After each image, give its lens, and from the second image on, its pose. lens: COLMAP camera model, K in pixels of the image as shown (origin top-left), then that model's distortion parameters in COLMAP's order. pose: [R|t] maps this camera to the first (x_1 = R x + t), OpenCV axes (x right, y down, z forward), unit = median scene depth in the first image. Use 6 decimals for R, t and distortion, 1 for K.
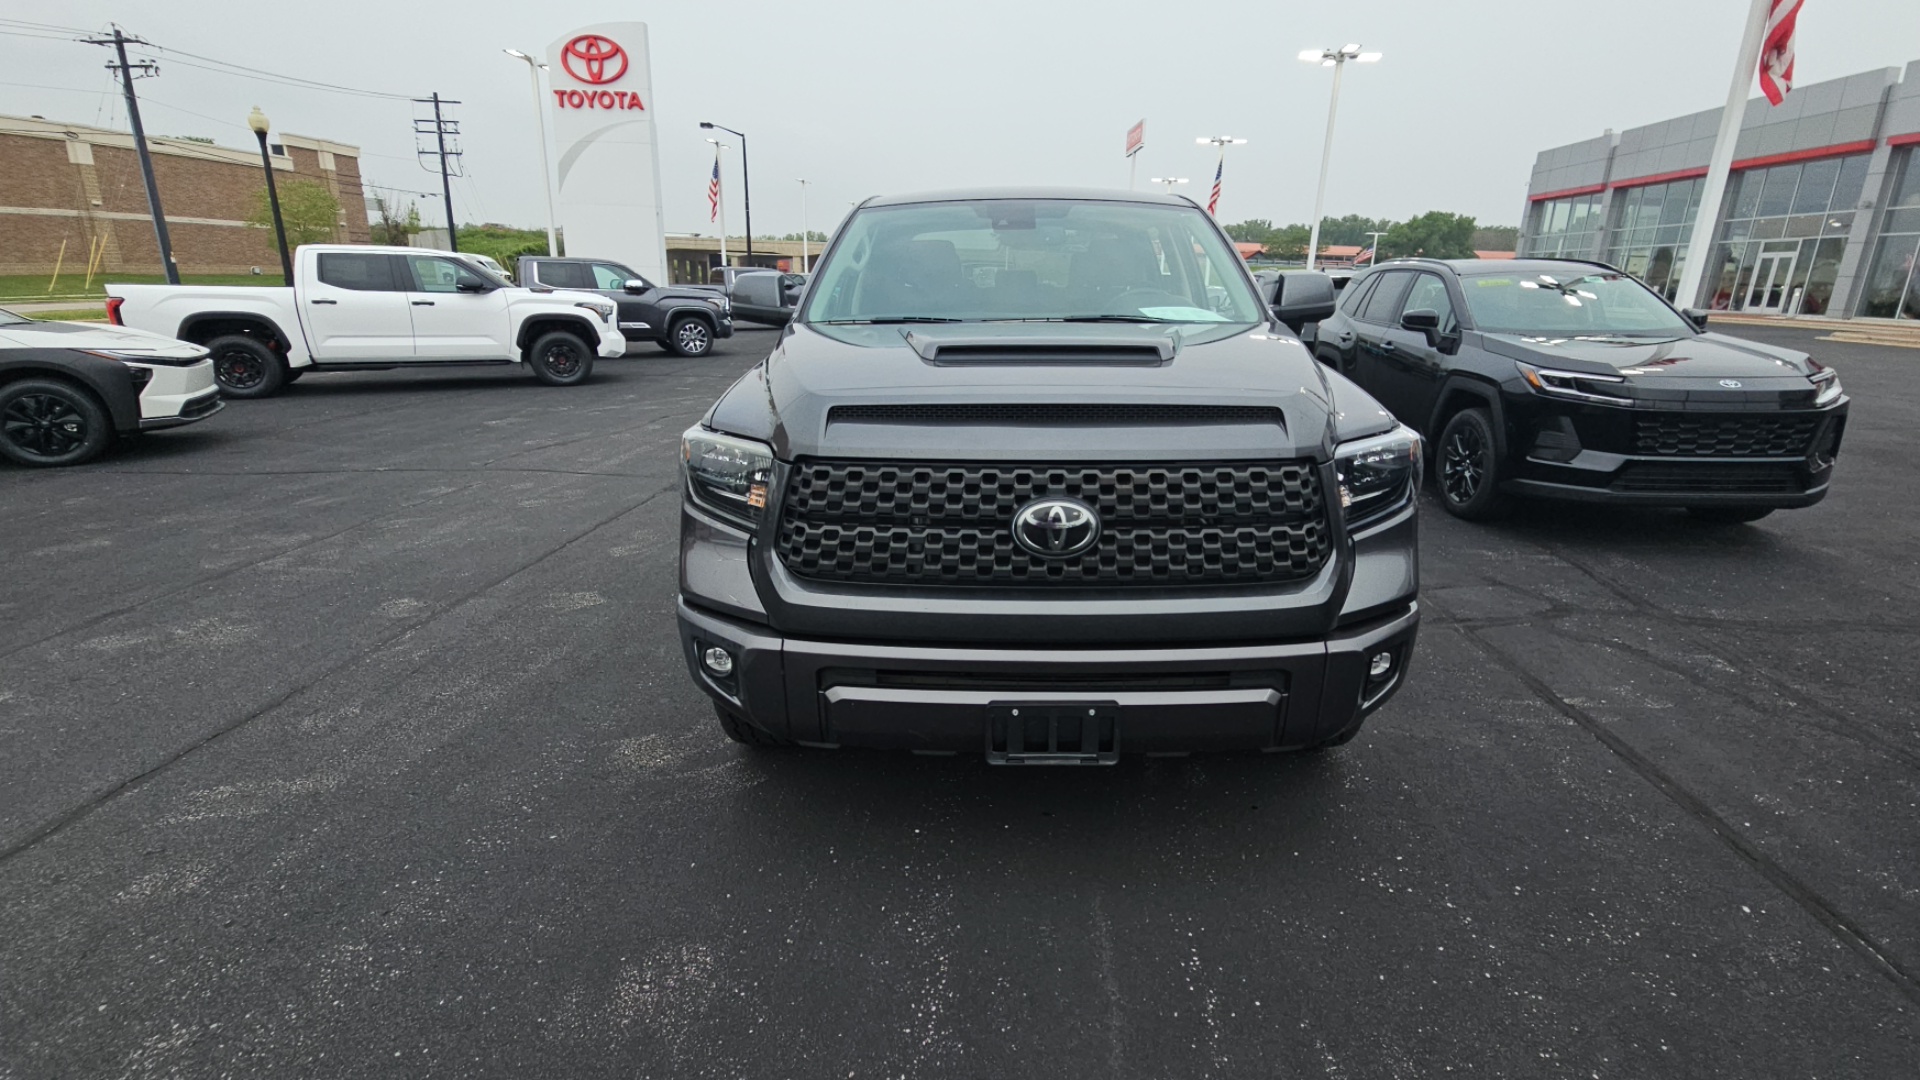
lens RADIAL K [[861.4, 0, 976.5], [0, 861.4, 536.7], [0, 0, 1]] dist [0.008245, -0.006917]
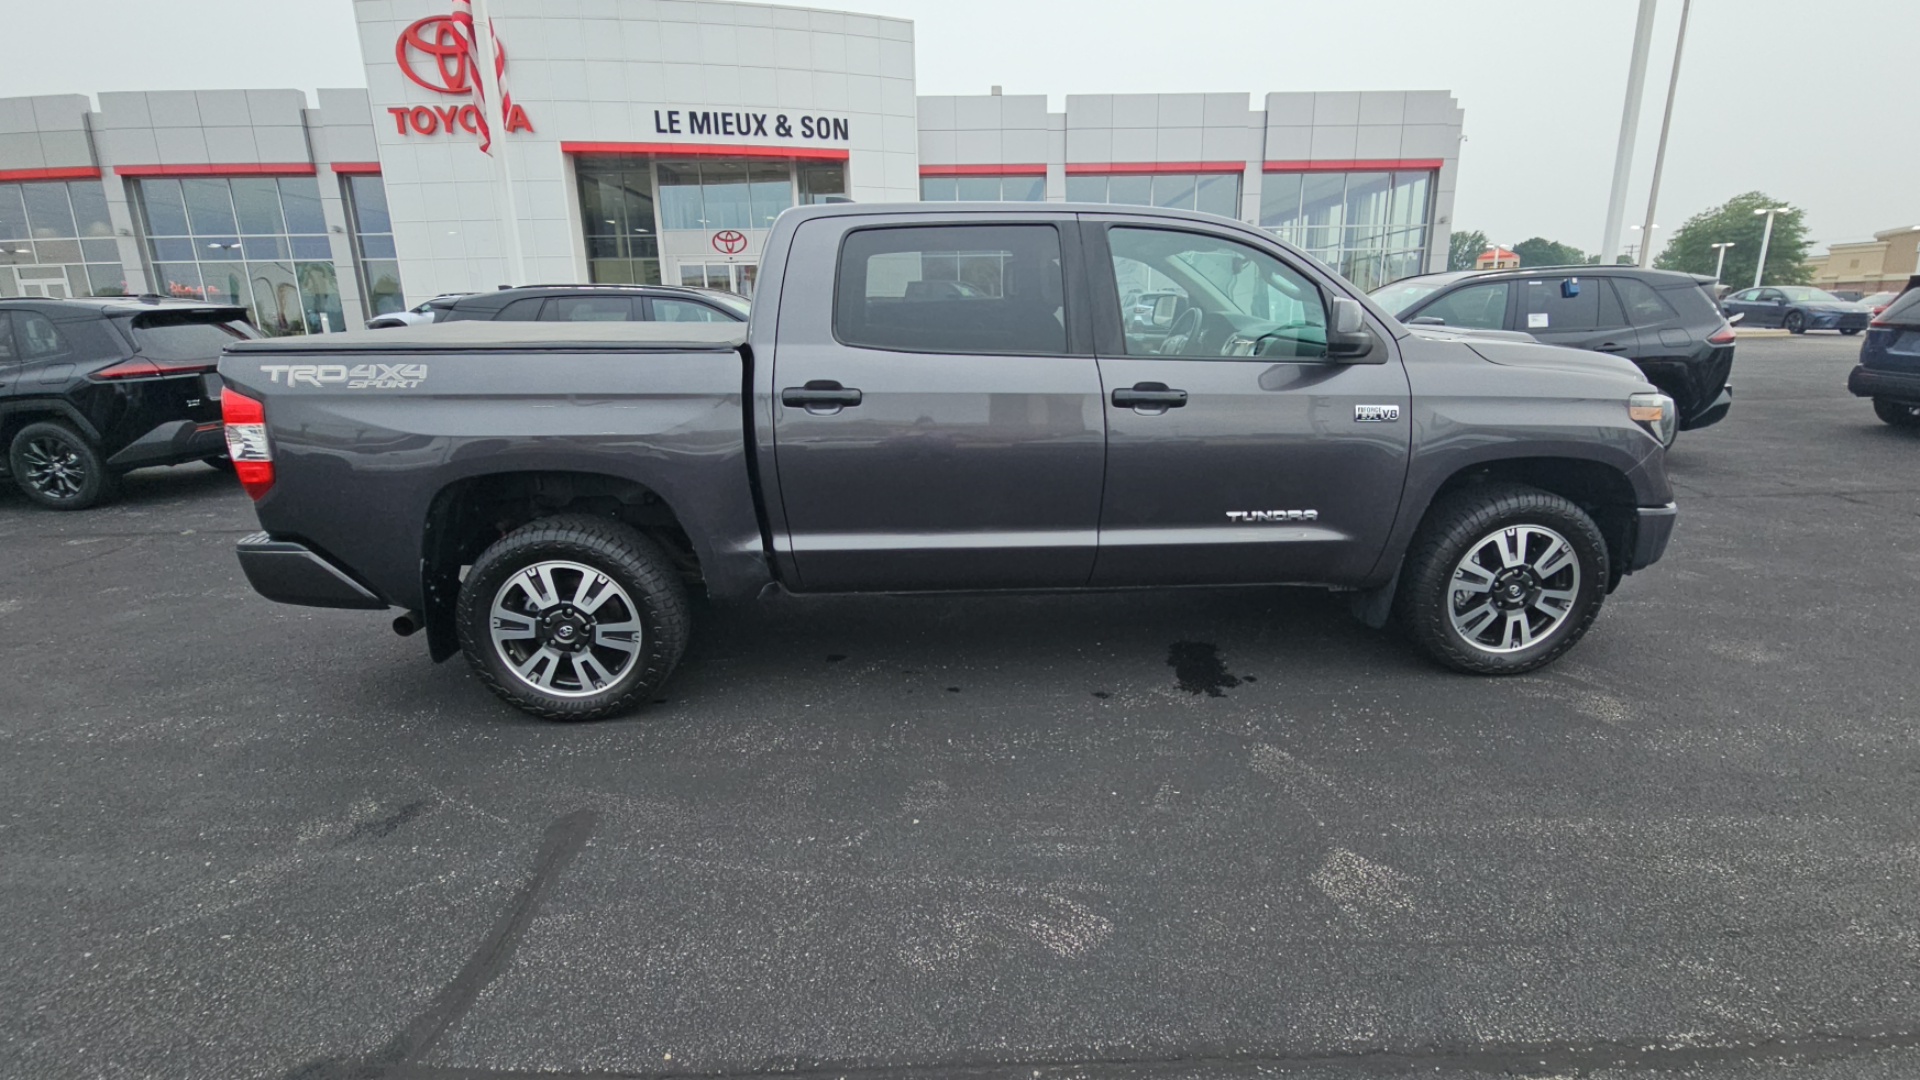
lens RADIAL K [[861.4, 0, 985.8], [0, 861.4, 535.8], [0, 0, 1]] dist [0.008245, -0.006917]
pose [[-0.092345, -0.269723, 0.958500, -0.763199], [0.297956, 0.911020, 0.285068, -0.301678], [-0.950102, 0.311915, -0.003762, 0.970738]]
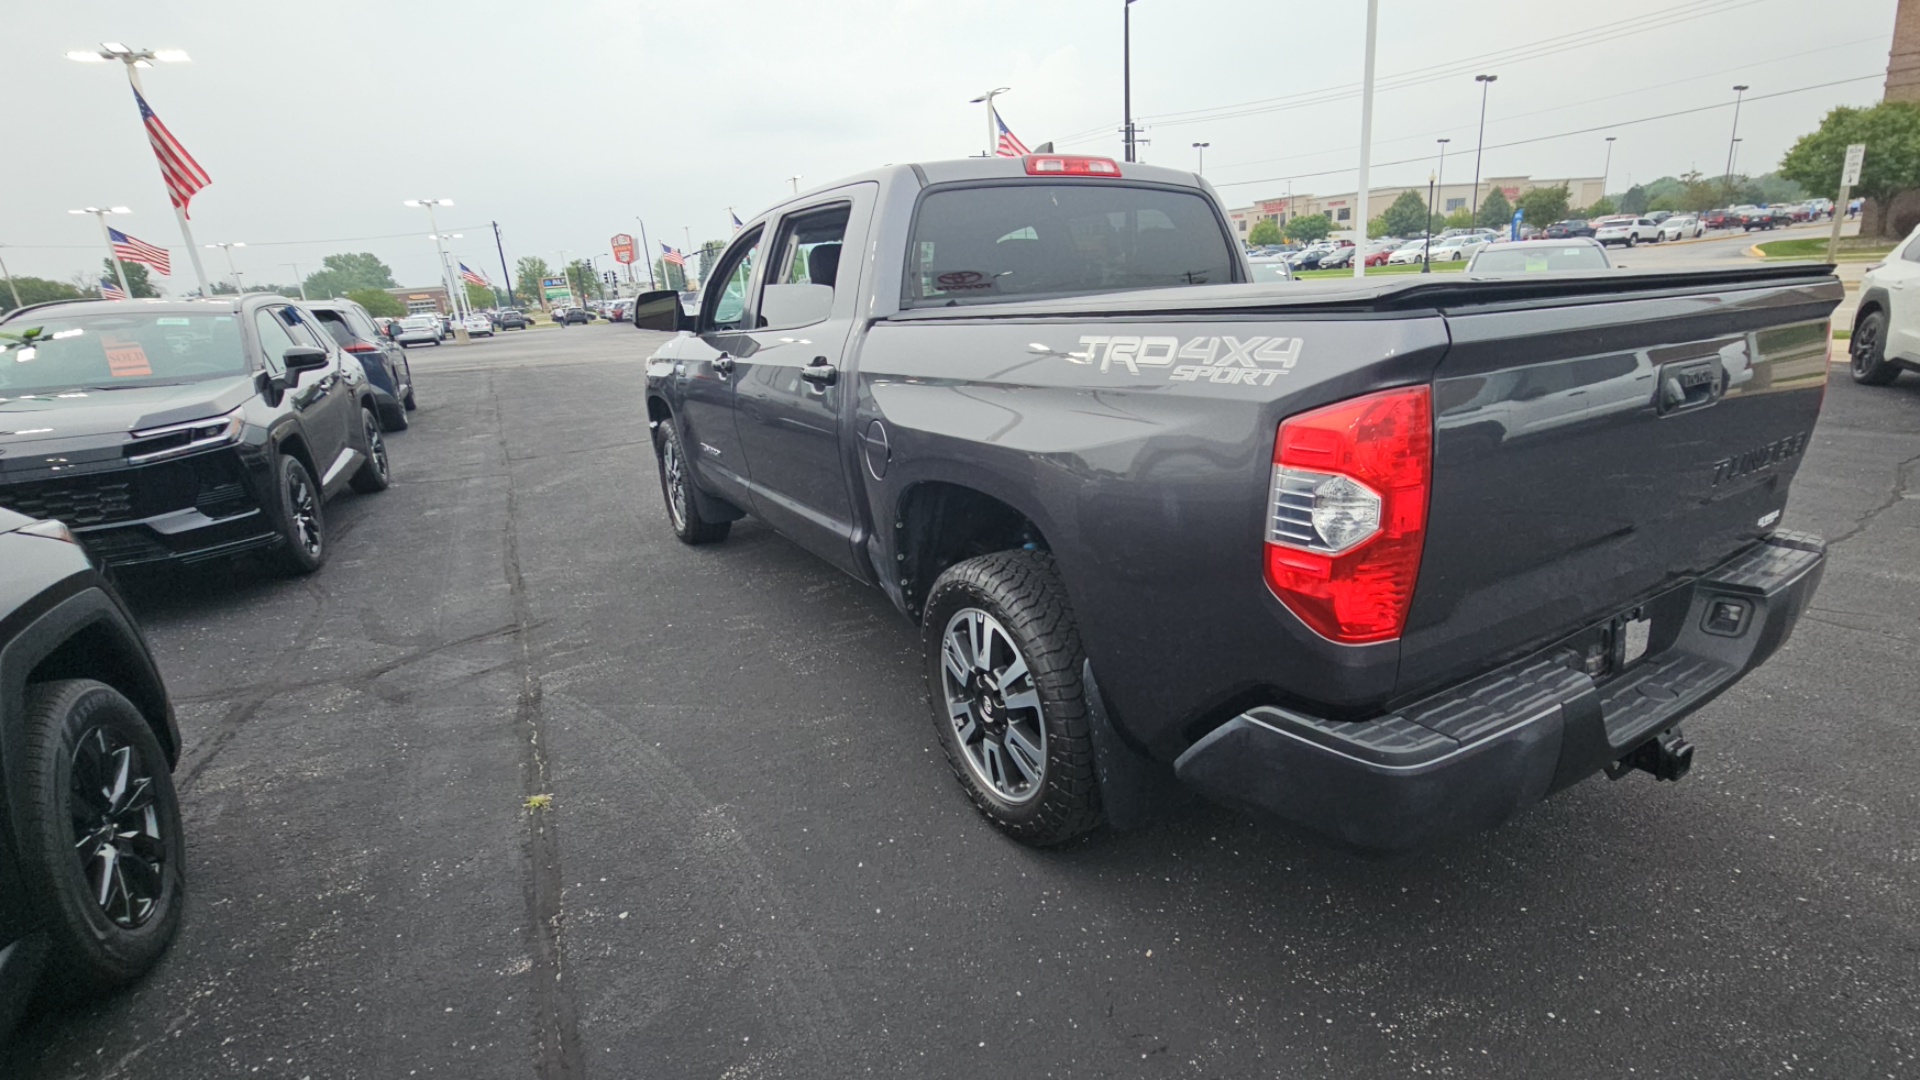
lens RADIAL K [[861.4, 0, 980.1], [0, 861.4, 538.2], [0, 0, 1]] dist [0.008245, -0.006917]
pose [[-0.843734, 0.192762, -0.500955, 0.461800], [-0.103447, 0.857400, 0.504148, -0.460472], [0.526699, 0.477188, -0.703476, 1.556727]]
